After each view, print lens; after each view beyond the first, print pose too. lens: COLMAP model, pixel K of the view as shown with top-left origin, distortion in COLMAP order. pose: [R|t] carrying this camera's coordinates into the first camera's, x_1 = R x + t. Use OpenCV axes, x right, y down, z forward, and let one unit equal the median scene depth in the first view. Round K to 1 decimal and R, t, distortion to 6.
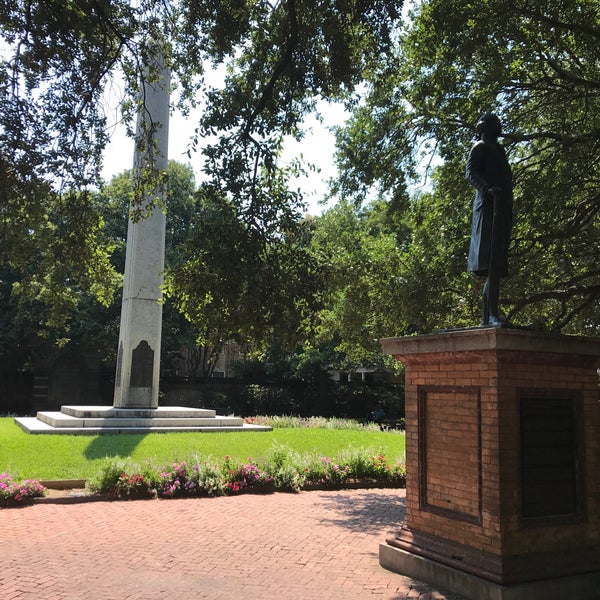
lens RADIAL K [[646.9, 0, 300.0], [0, 646.9, 300.0], [0, 0, 1]] dist [0.022279, -0.019633]
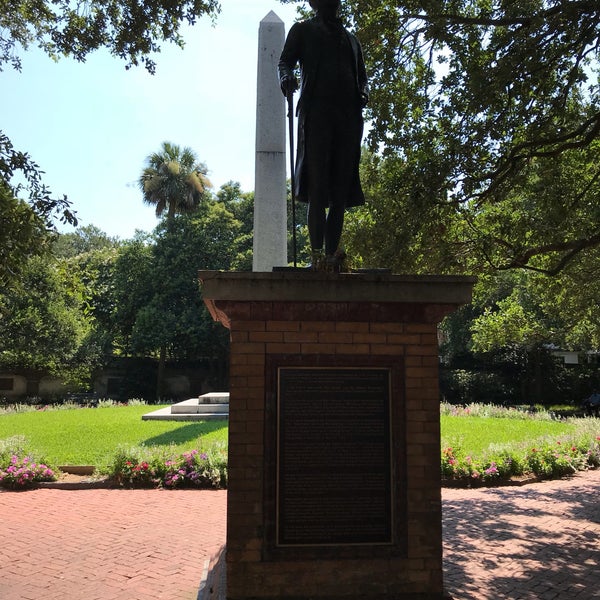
lens RADIAL K [[646.9, 0, 300.0], [0, 646.9, 300.0], [0, 0, 1]] dist [0.022279, -0.019633]
pose [[0.926134, -0.063551, -0.371802, 0.402339], [0.070414, 0.997506, 0.004895, 0.048831], [0.370563, -0.030713, 0.928299, 0.241597]]
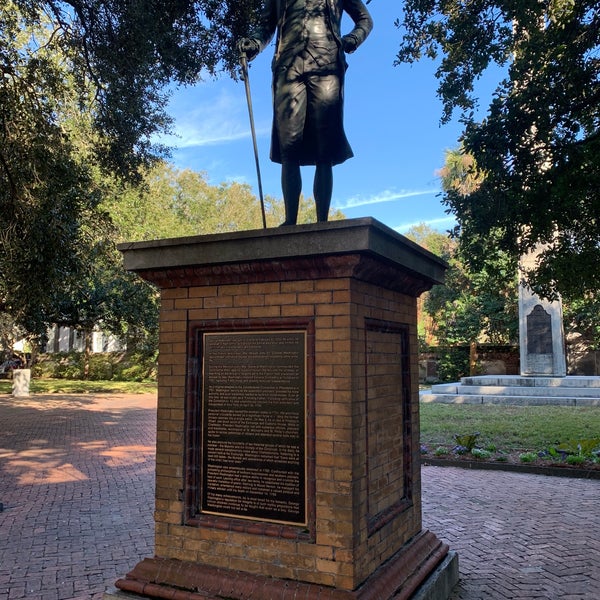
lens RADIAL K [[609.9, 0, 300.0], [0, 609.9, 300.0], [0, 0, 1]] dist [0.063954, -0.017751]
pose [[0.584480, -0.104776, -0.804615, 0.600708], [0.128488, 0.991068, -0.035721, 0.097197], [0.801170, -0.082505, 0.592722, 0.455203]]
